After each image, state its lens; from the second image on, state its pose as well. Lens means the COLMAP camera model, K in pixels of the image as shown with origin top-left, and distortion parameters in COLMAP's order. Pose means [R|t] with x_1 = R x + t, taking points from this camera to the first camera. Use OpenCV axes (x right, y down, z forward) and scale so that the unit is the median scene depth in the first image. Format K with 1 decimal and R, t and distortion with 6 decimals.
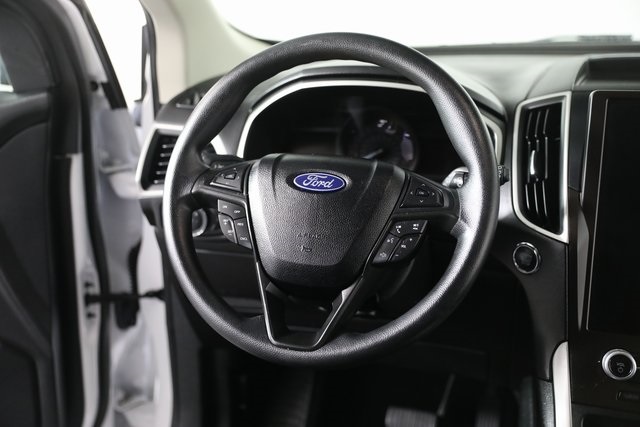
lens RADIAL K [[690.6, 0, 318.1], [0, 690.6, 210.2], [0, 0, 1]] dist [0.017406, 0.000000]
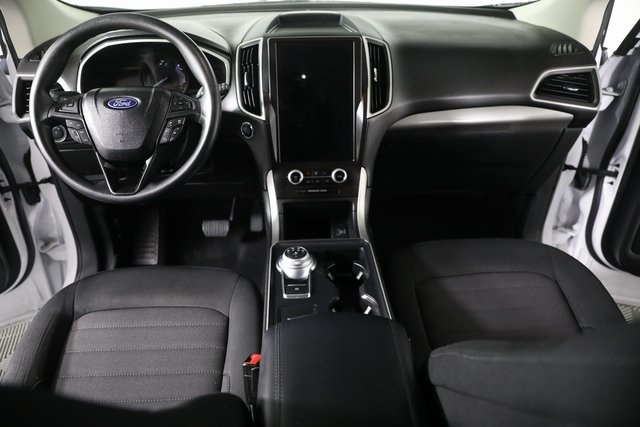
lens RADIAL K [[433.5, 0, 316.7], [0, 433.5, 212.8], [0, 0, 1]] dist [-0.102850, 0.064267]
pose [[0.940254, -0.173567, 0.292912, 0.092744], [0.095747, 0.960381, 0.261728, -0.005601], [-0.326734, -0.218045, 0.919620, -0.215055]]
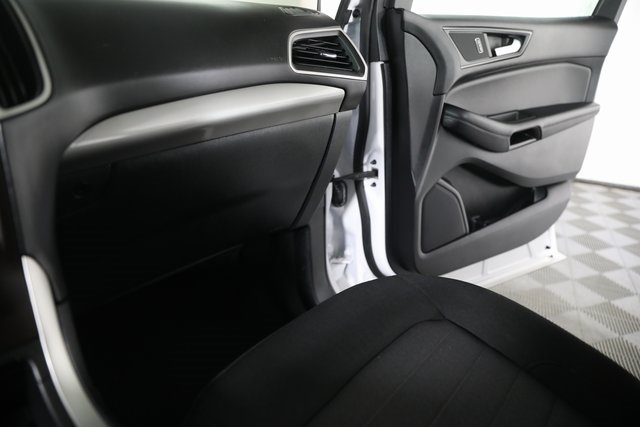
lens RADIAL K [[433.5, 0, 322.9], [0, 433.5, 211.0], [0, 0, 1]] dist [-0.102850, 0.064267]
pose [[0.397996, -0.310876, 0.863108, 0.363453], [0.274977, 0.938000, 0.211054, 0.154360], [-0.875207, 0.153336, 0.458804, 0.429780]]
